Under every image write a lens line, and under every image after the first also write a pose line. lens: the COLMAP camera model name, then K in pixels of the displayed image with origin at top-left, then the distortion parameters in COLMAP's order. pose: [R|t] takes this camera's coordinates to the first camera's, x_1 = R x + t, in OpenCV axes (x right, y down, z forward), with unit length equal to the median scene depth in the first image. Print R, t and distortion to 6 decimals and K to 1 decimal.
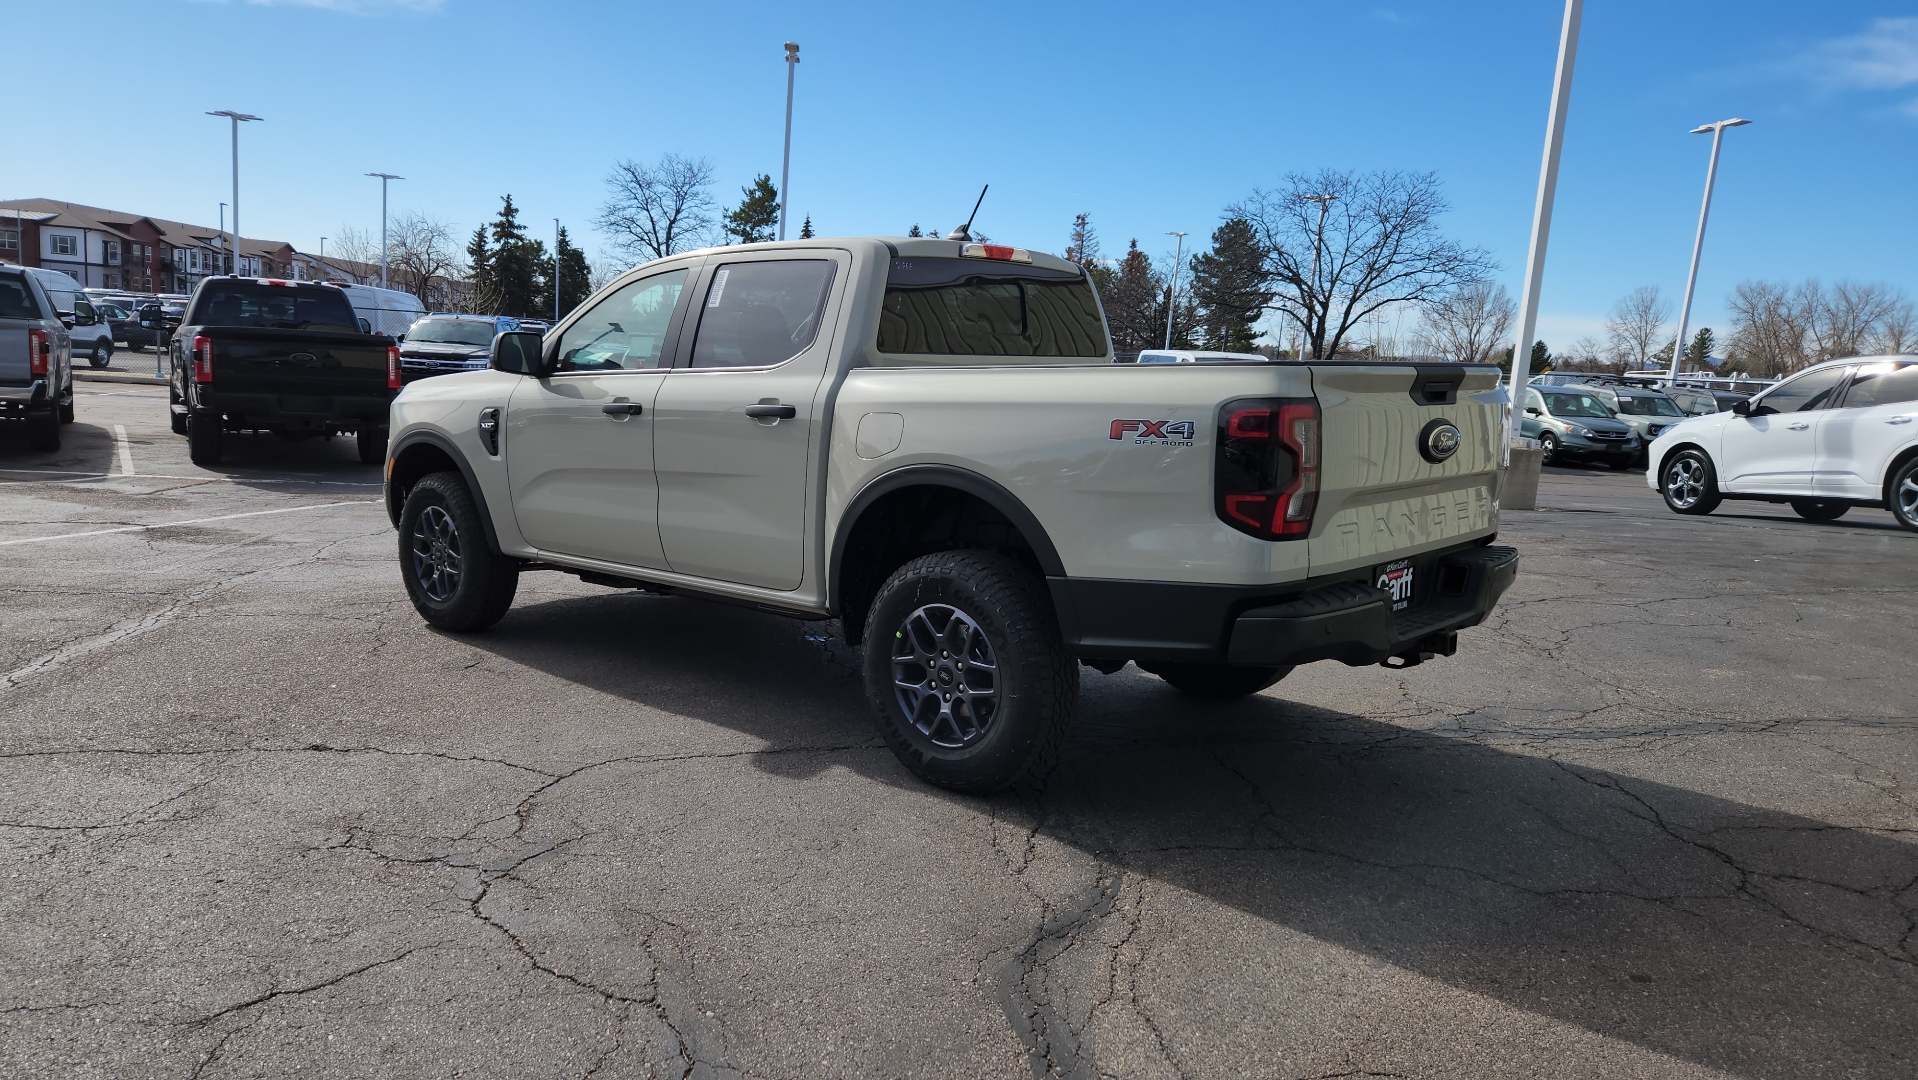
lens RADIAL K [[1277.9, 0, 926.5], [0, 1277.9, 552.0], [0, 0, 1]] dist [0.070271, -0.055034]
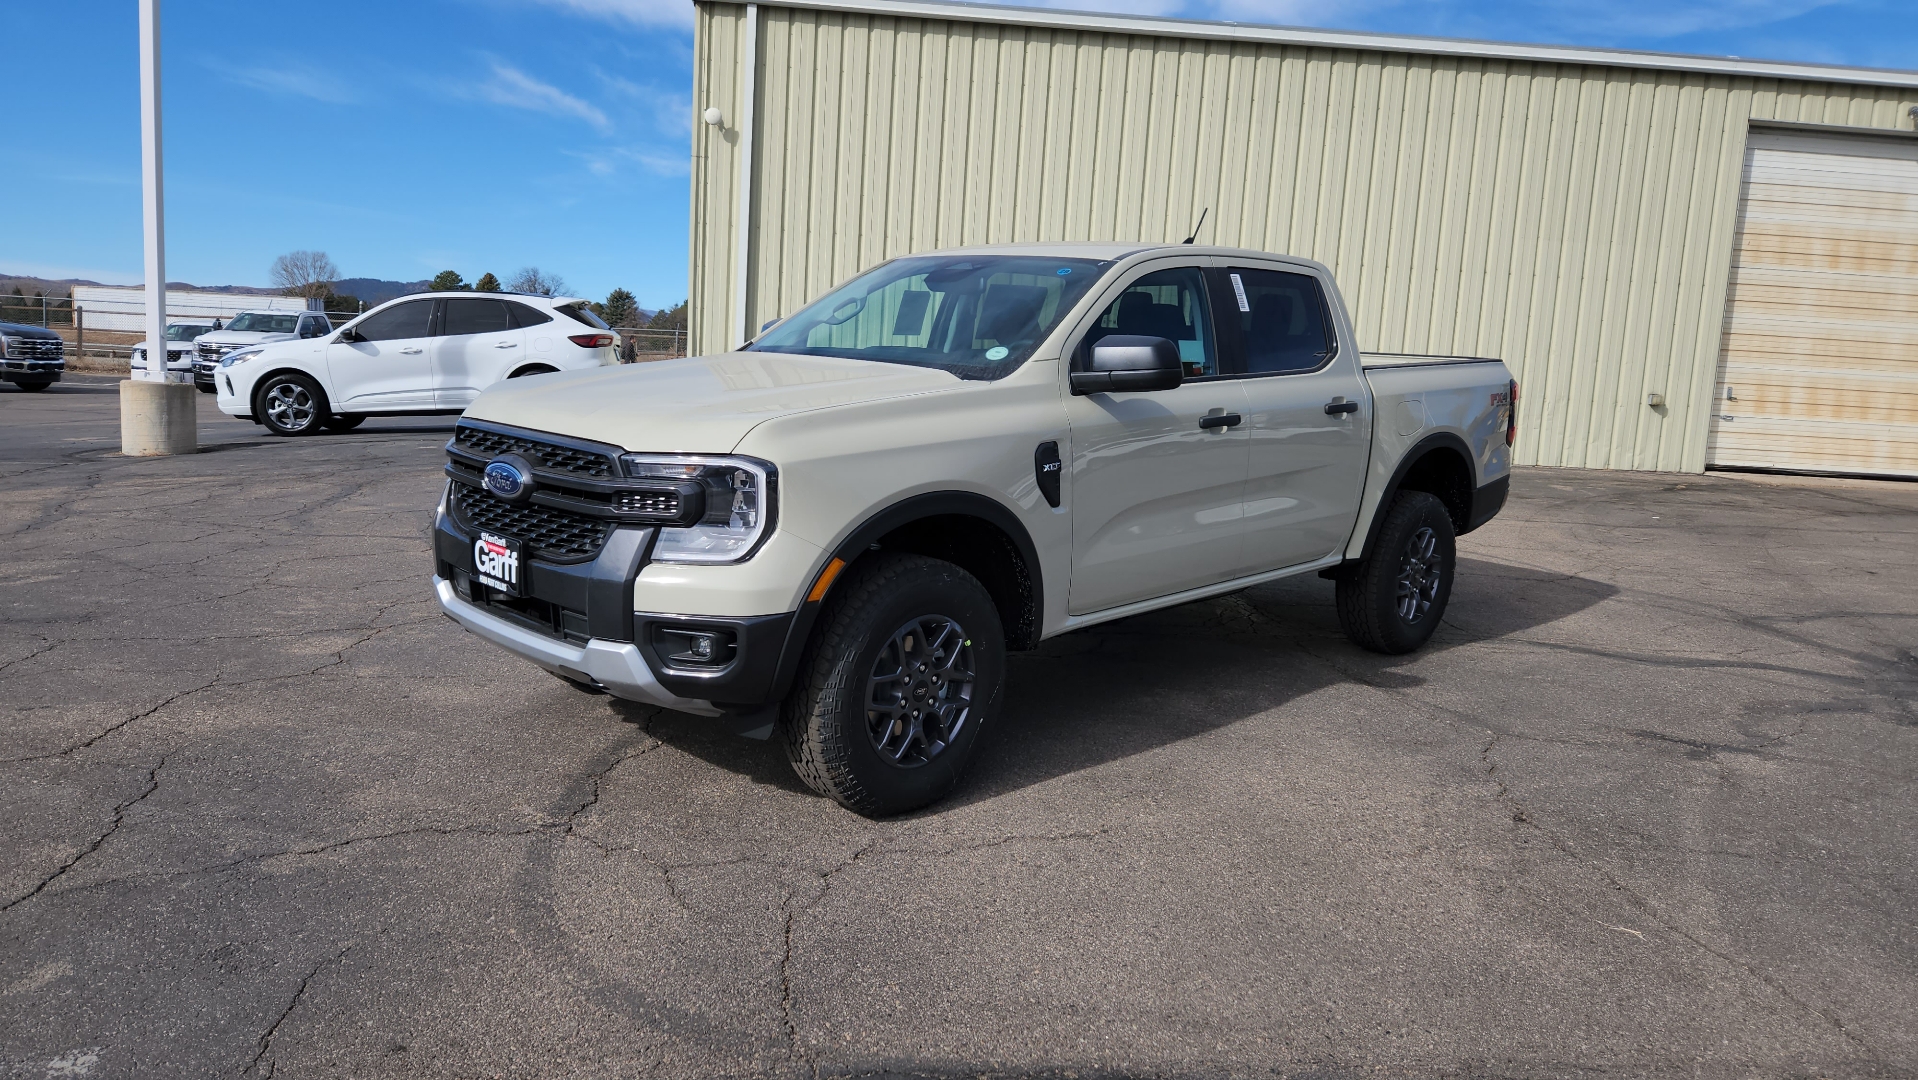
lens RADIAL K [[1277.2, 0, 940.1], [0, 1277.2, 542.9], [0, 0, 1]] dist [0.058072, -0.043127]
pose [[0.048682, -0.187869, 0.980987, -0.448432], [0.107459, 0.977436, 0.181856, -0.082580], [-0.993017, 0.096563, 0.067772, 0.442785]]
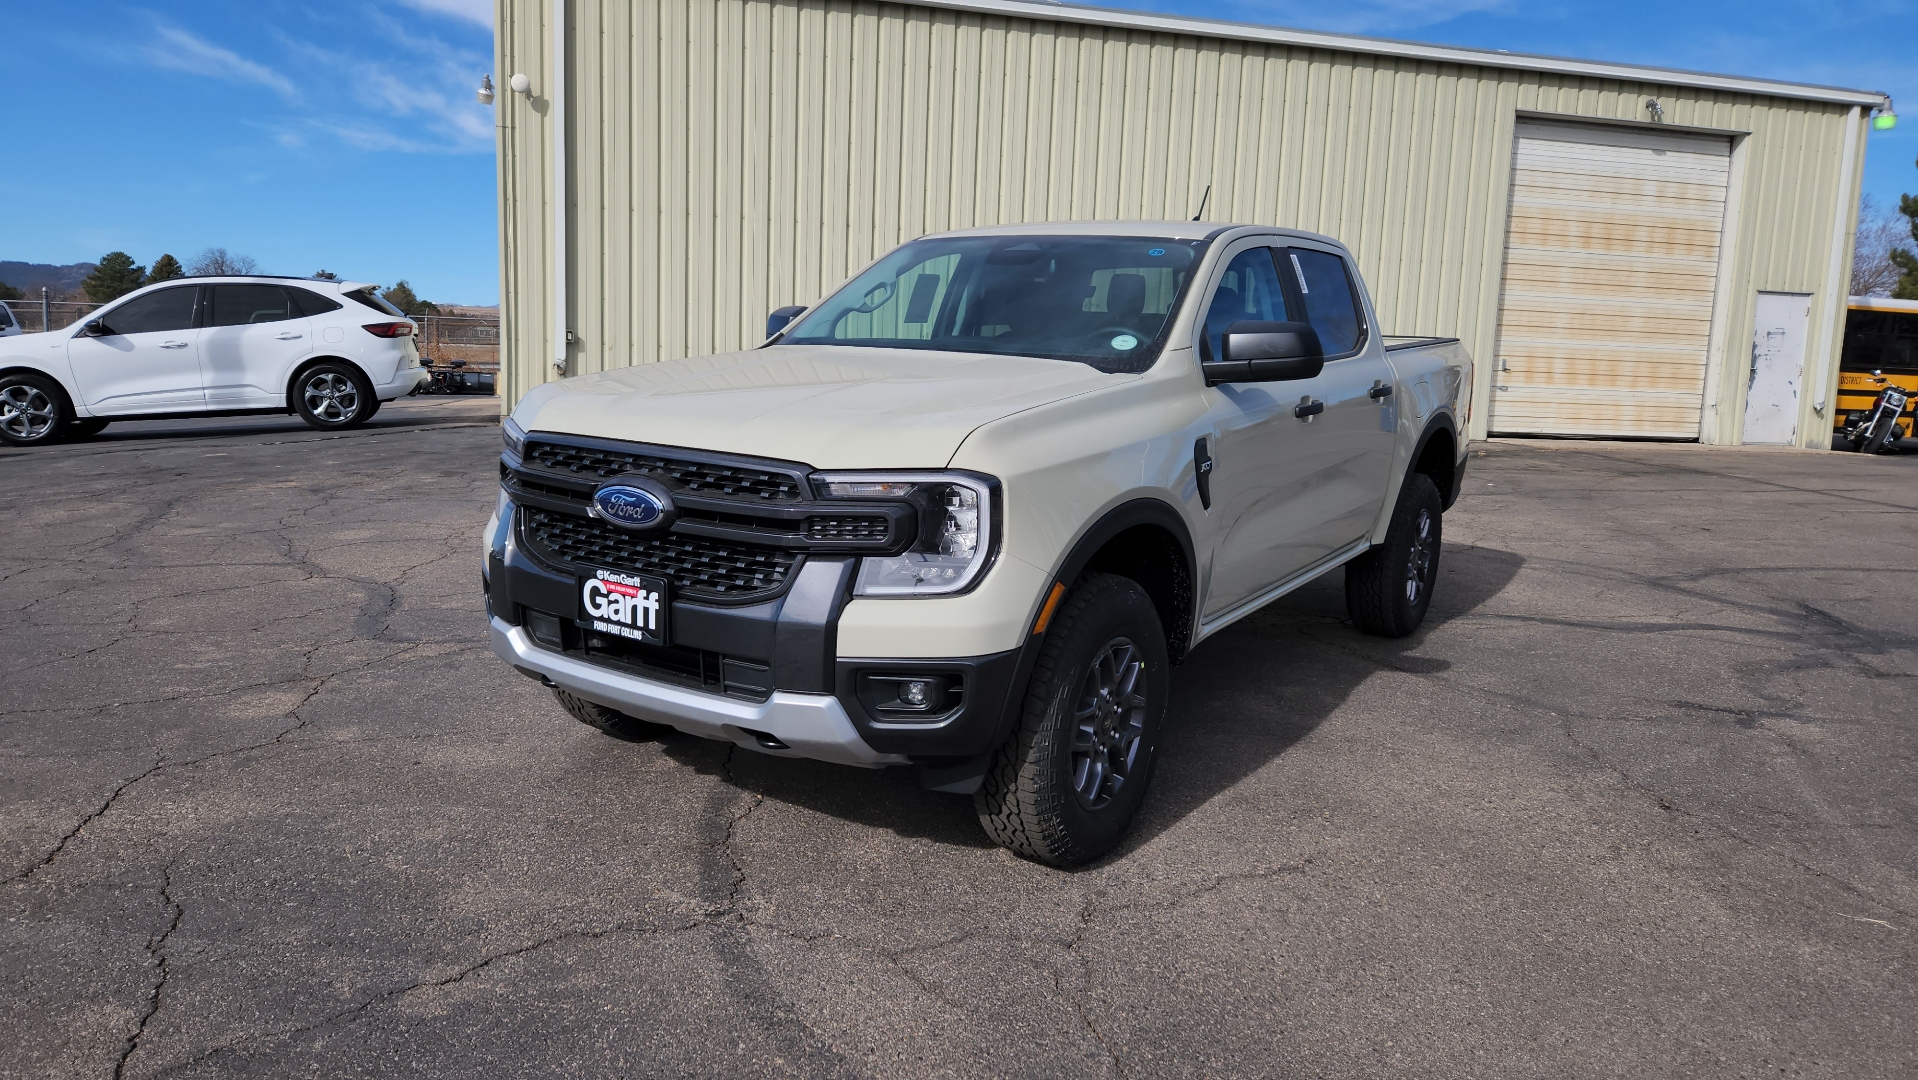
lens RADIAL K [[1277.2, 0, 925.8], [0, 1277.2, 541.8], [0, 0, 1]] dist [0.058072, -0.043127]
pose [[-0.142748, -0.198542, 0.969641, -0.411152], [0.113289, 0.969958, 0.215285, -0.093114], [-0.983254, 0.140581, -0.115967, 0.529346]]
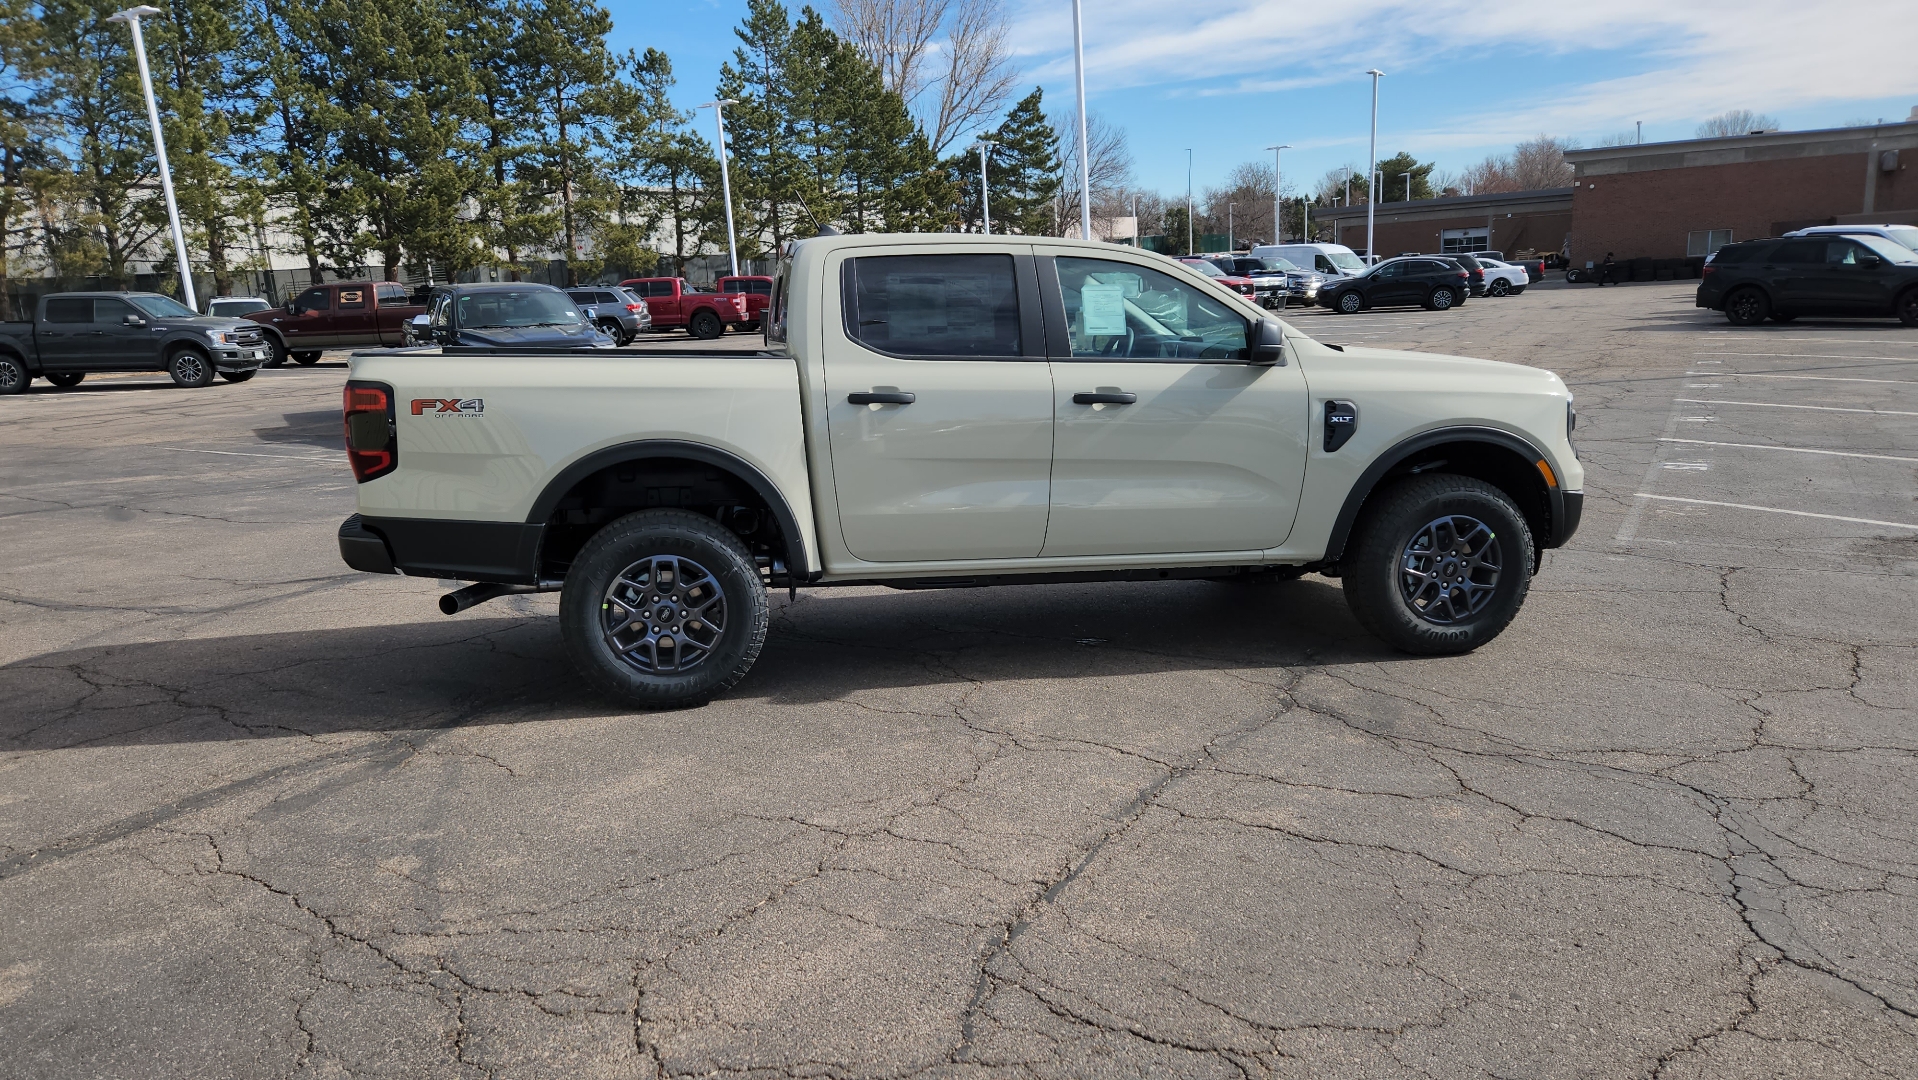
lens RADIAL K [[1279.6, 0, 922.9], [0, 1279.6, 560.5], [0, 0, 1]] dist [0.070670, -0.055516]
pose [[-0.614853, 0.139166, -0.776266, 0.335003], [-0.109518, 0.959703, 0.258797, -0.102874], [0.781000, 0.244138, -0.574835, 0.673423]]
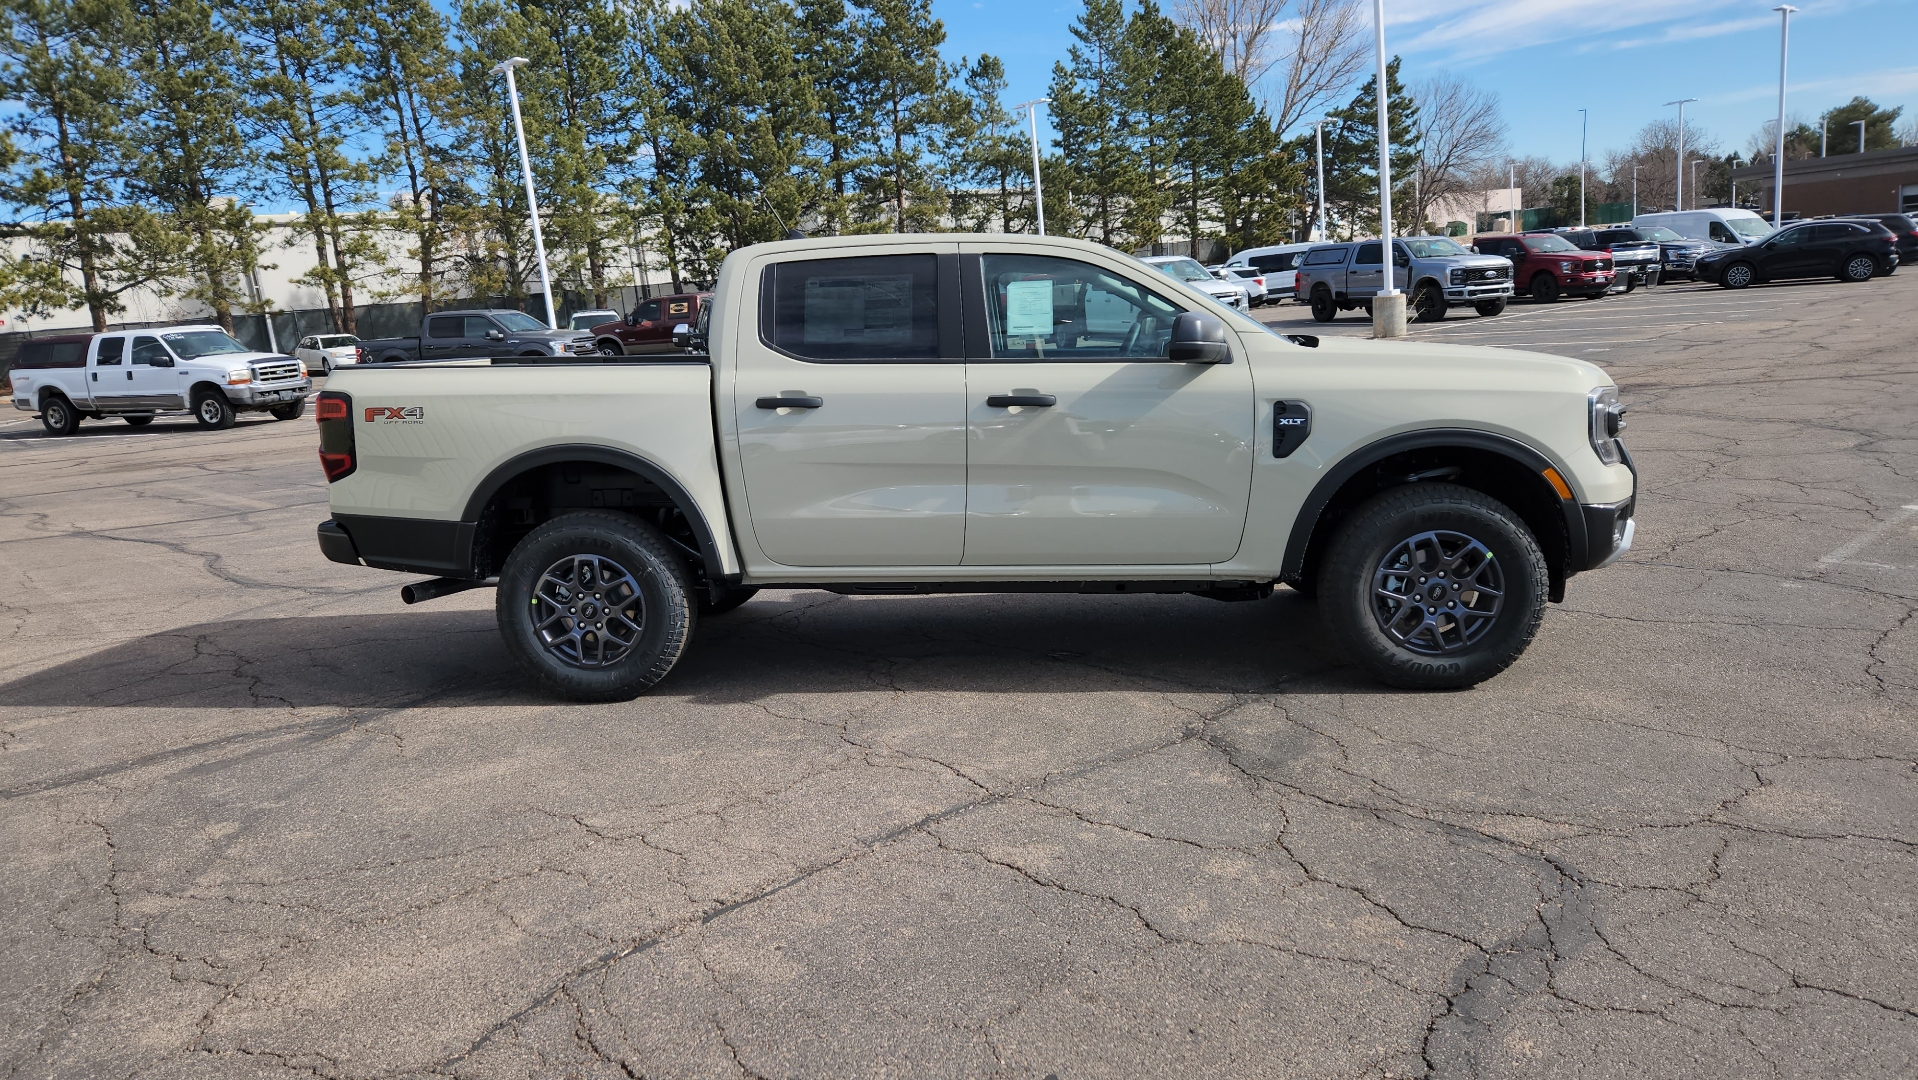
lens RADIAL K [[1276.9, 0, 906.9], [0, 1276.9, 549.4], [0, 0, 1]] dist [0.065932, -0.048665]
pose [[-0.808638, 0.118975, -0.576150, 0.238826], [-0.057251, 0.958775, 0.278340, -0.115092], [0.585514, 0.258061, -0.768490, 0.755011]]
